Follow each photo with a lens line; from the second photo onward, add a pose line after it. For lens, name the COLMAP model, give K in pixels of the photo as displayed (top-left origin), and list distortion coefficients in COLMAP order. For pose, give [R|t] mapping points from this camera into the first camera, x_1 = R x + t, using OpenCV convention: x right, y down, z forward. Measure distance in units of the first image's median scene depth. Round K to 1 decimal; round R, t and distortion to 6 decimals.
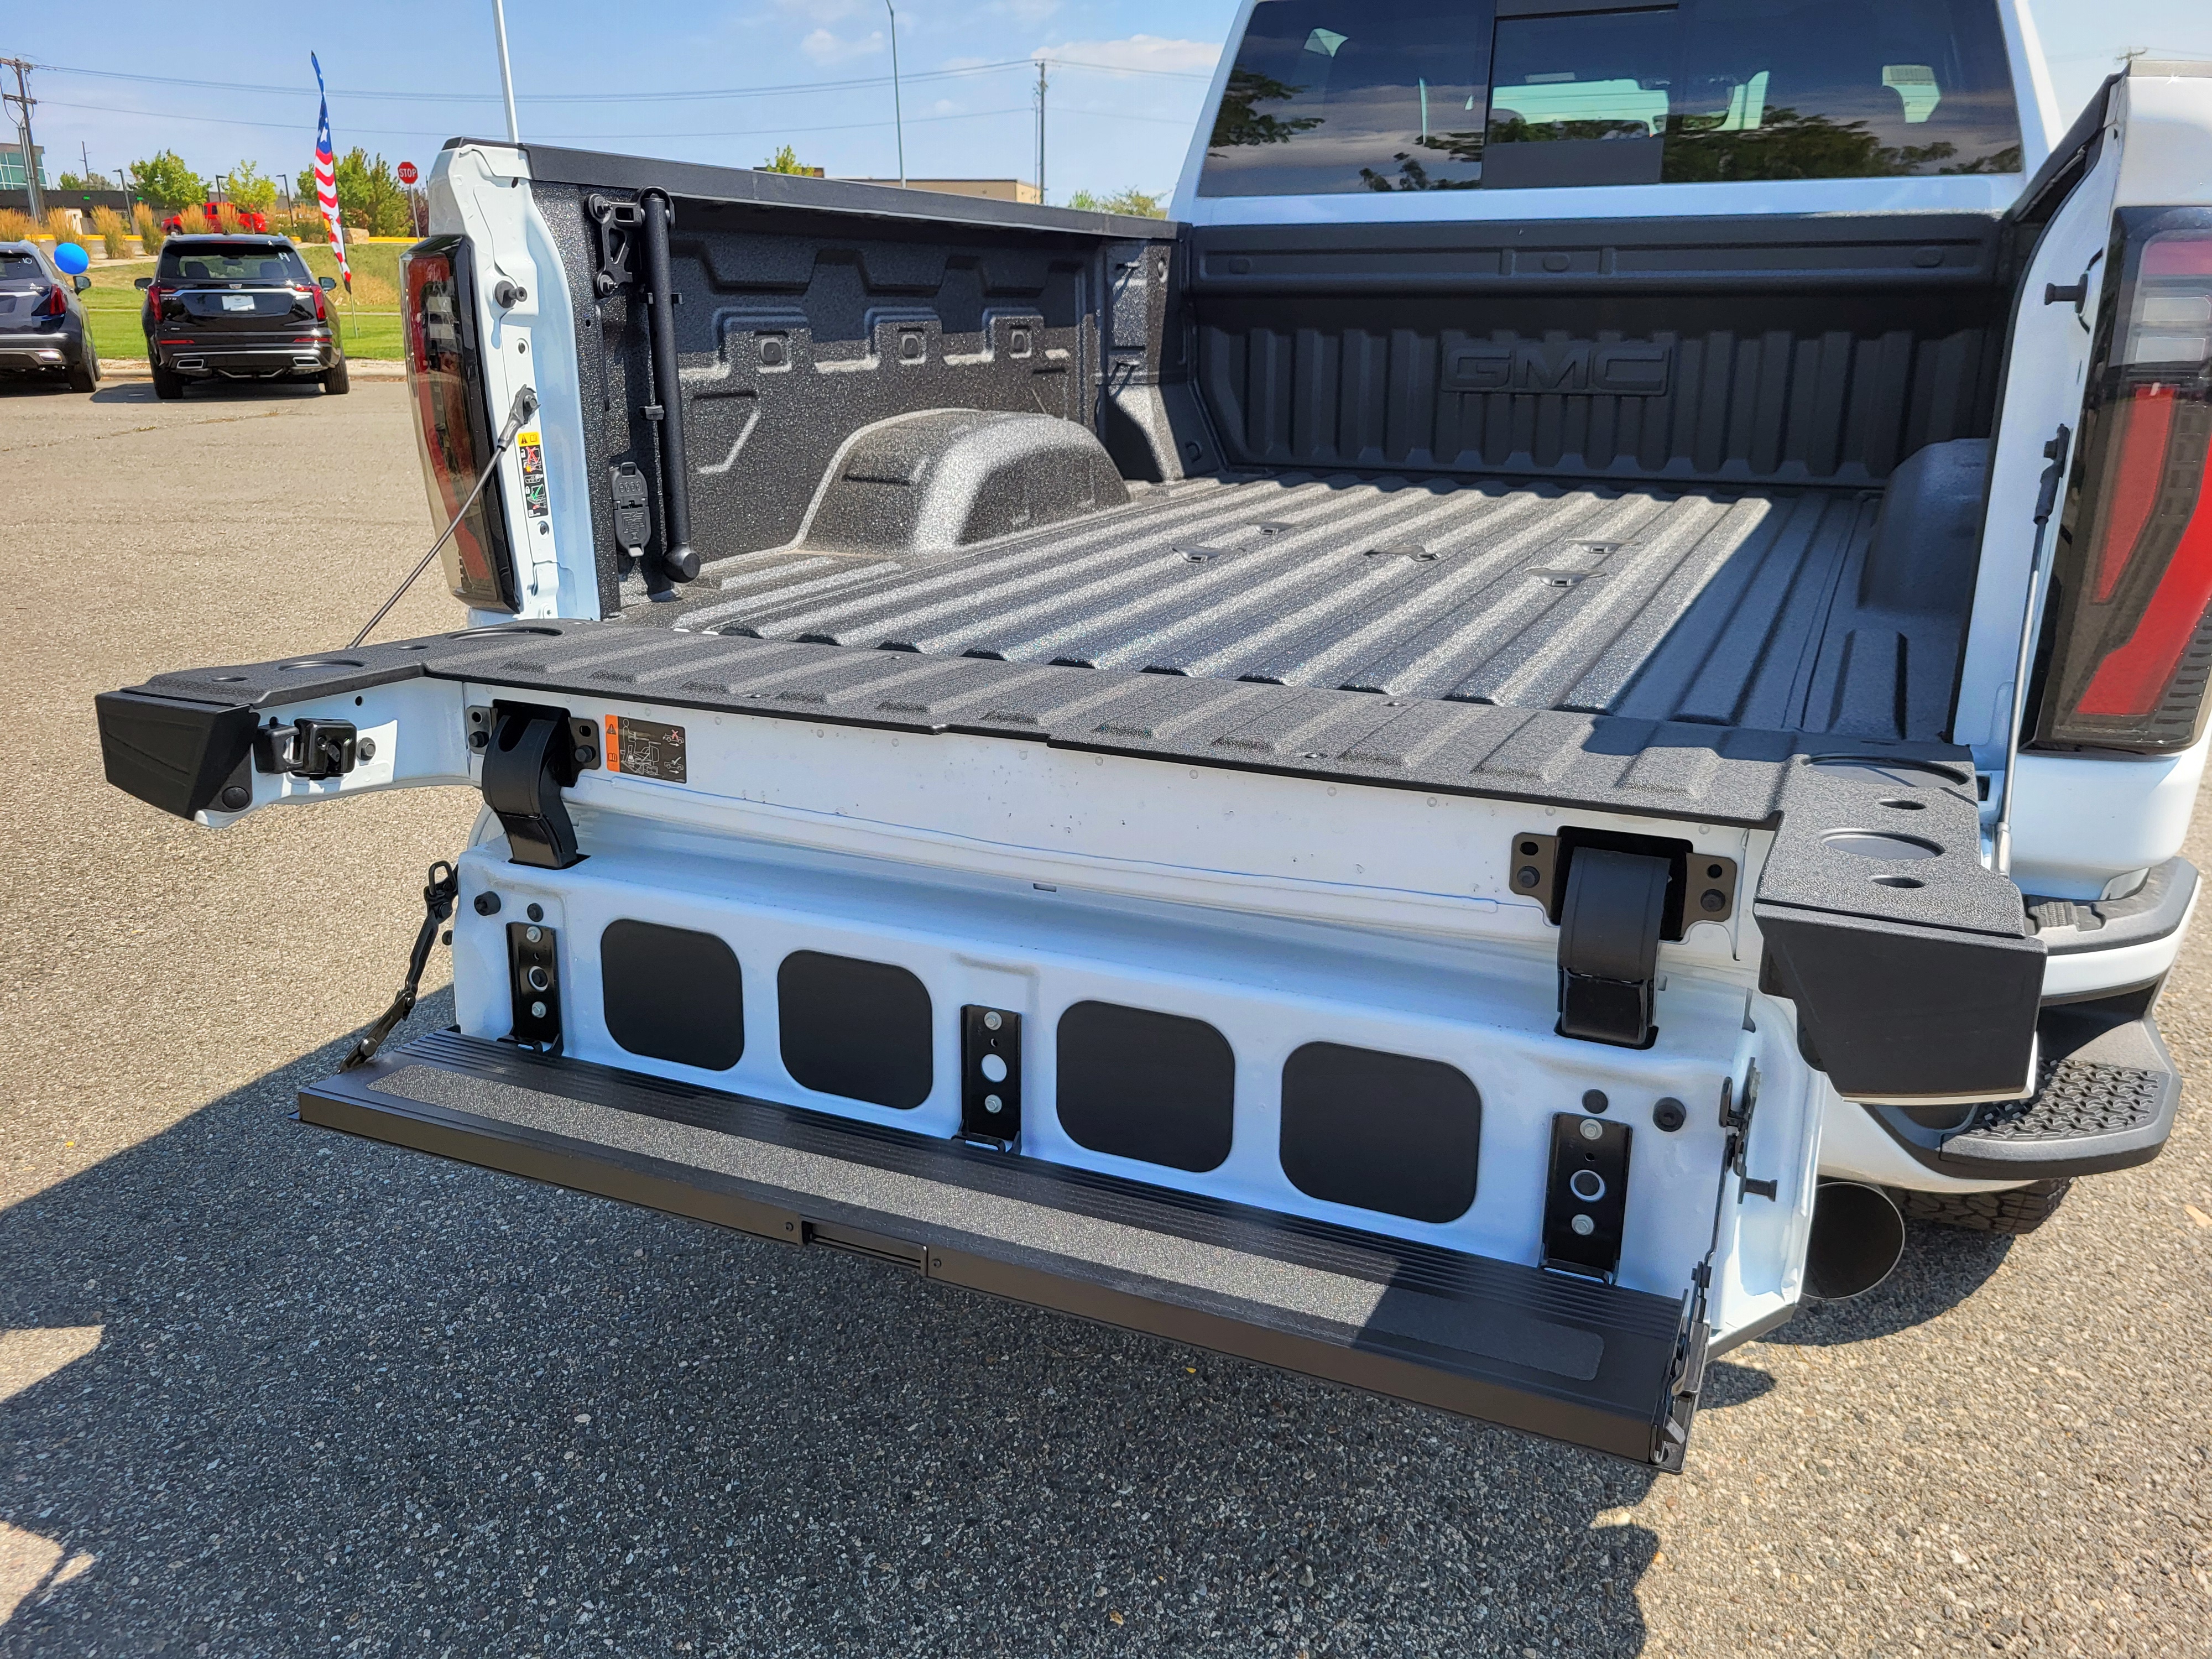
lens RADIAL K [[1712.6, 0, 1108.6], [0, 1712.6, 831.3], [0, 0, 1]] dist [0.041633, -0.024712]
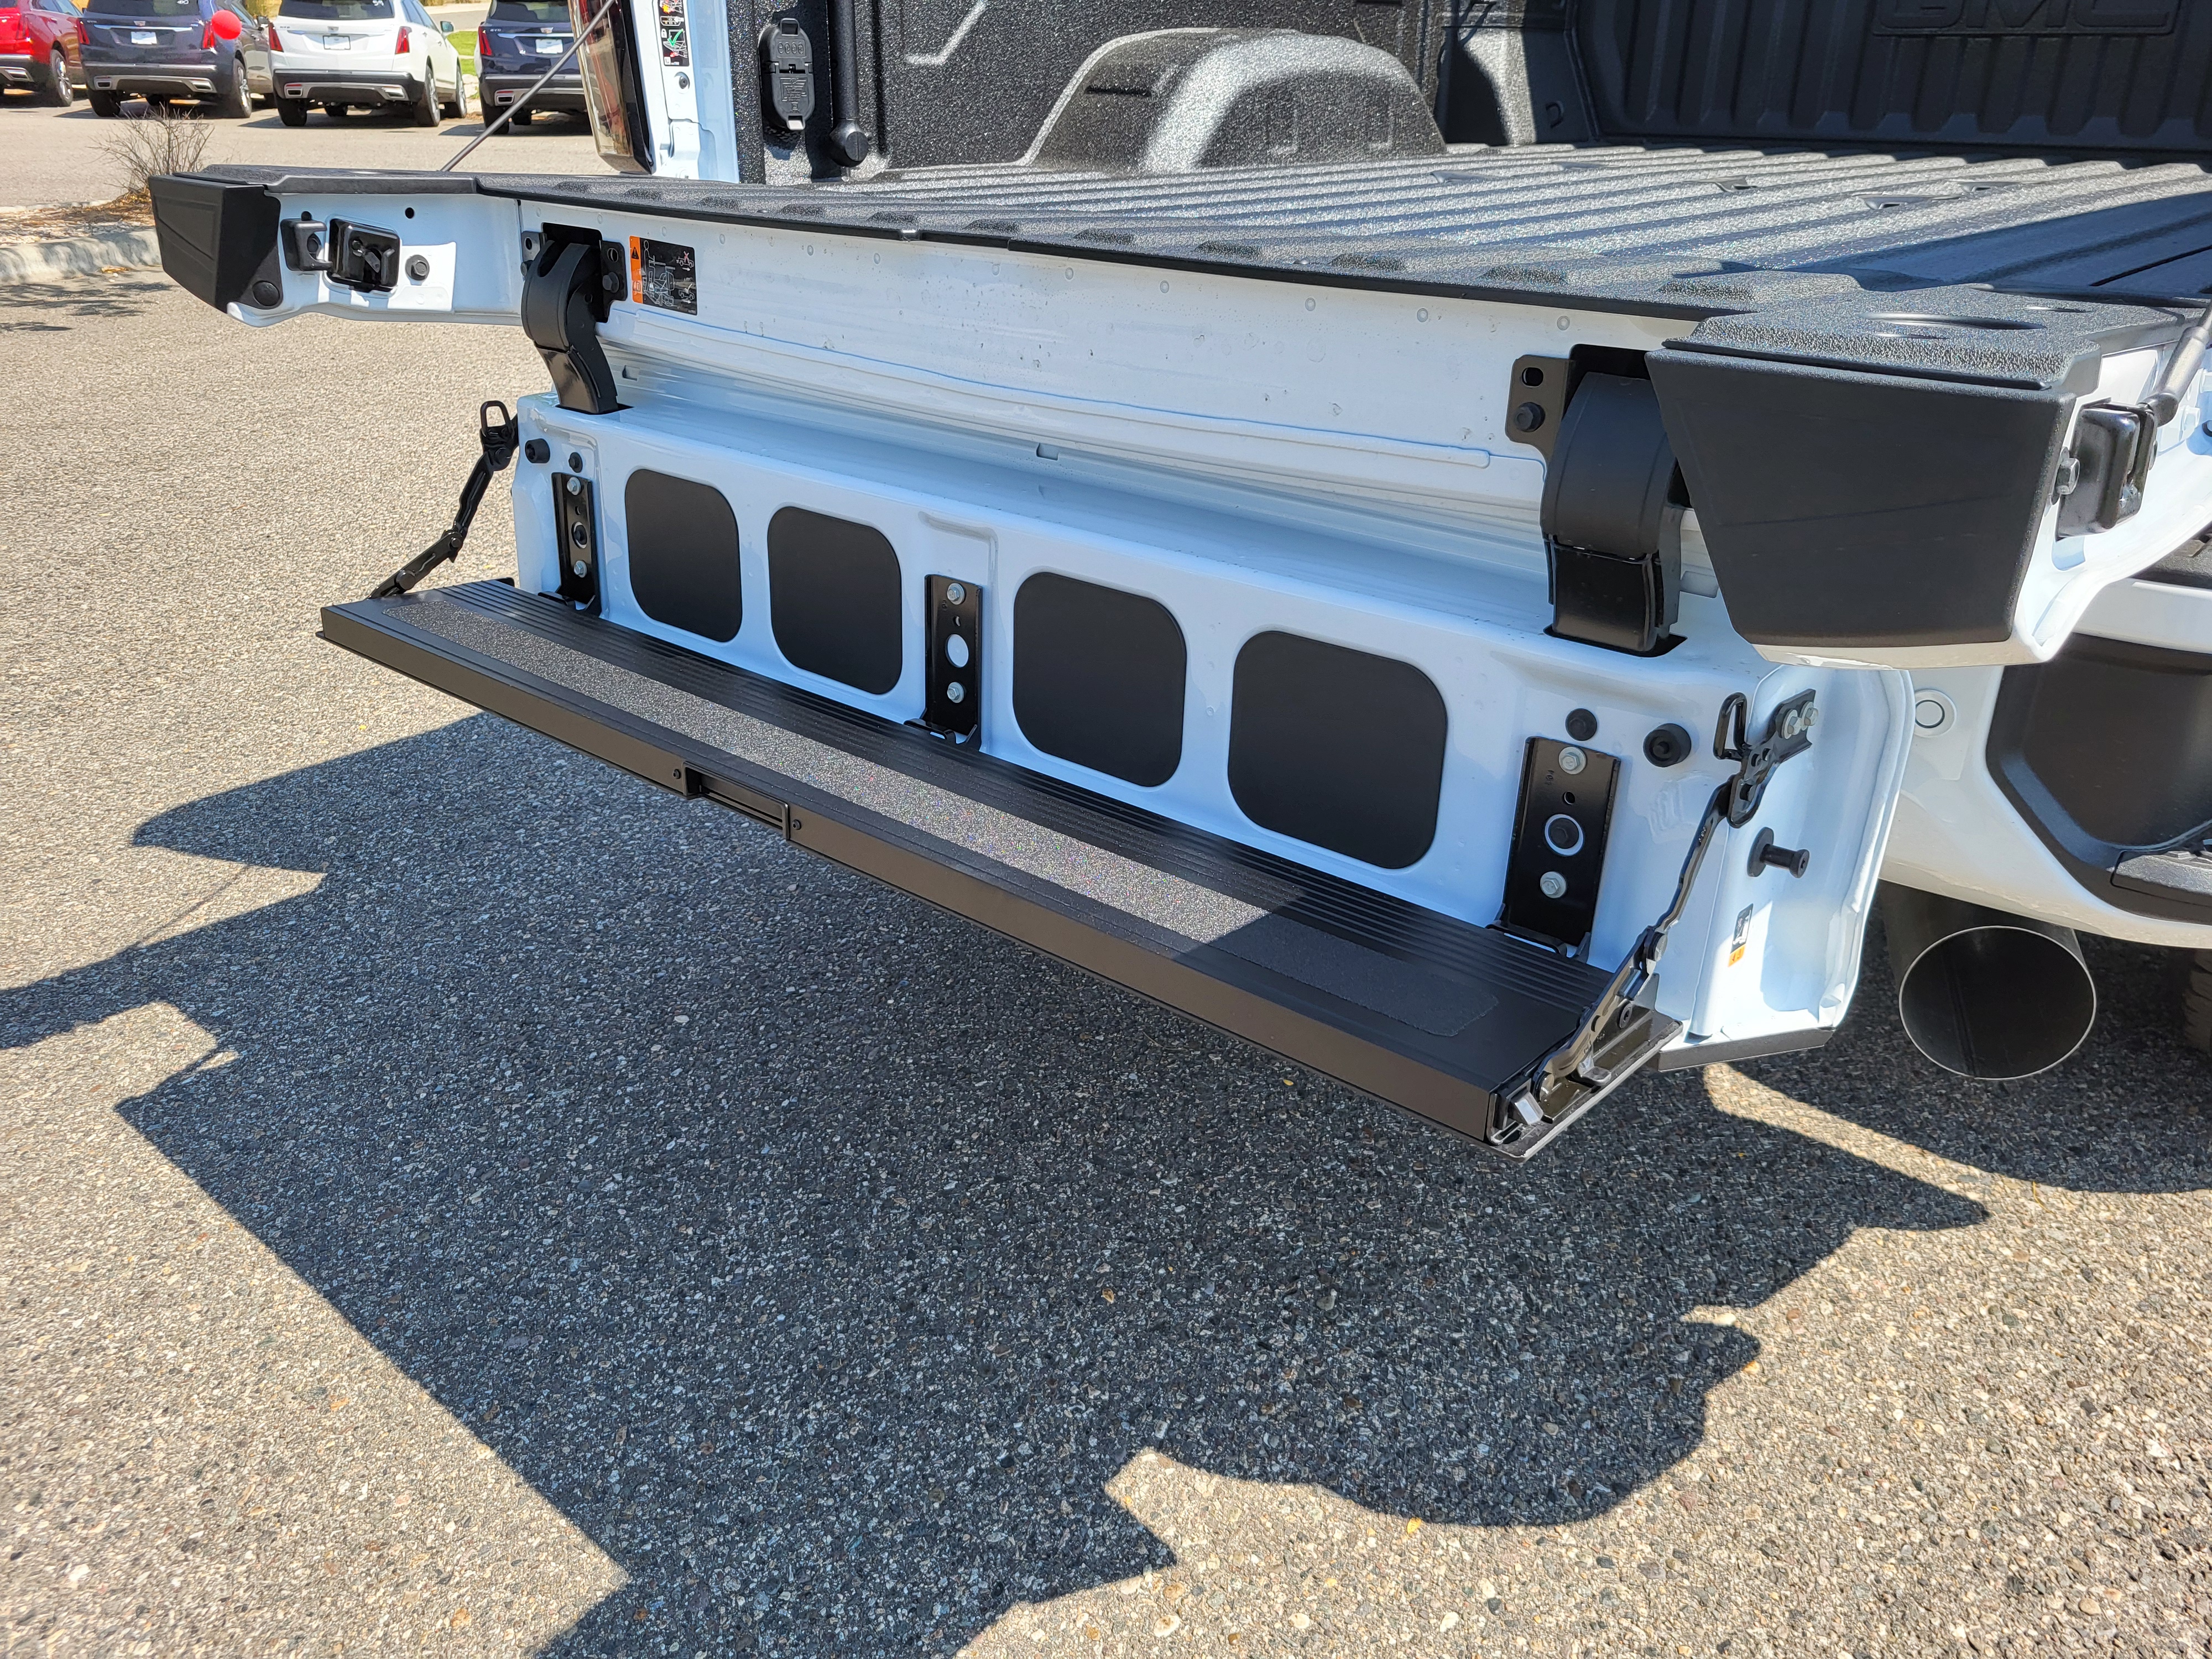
lens RADIAL K [[1712.6, 0, 1038.9], [0, 1712.6, 823.8], [0, 0, 1]] dist [0.041633, -0.024712]
pose [[0.953795, 0.134852, -0.268495, 0.179665], [-0.100945, 0.985501, 0.136372, 0.082065], [0.282992, -0.102967, 0.953579, 0.132110]]
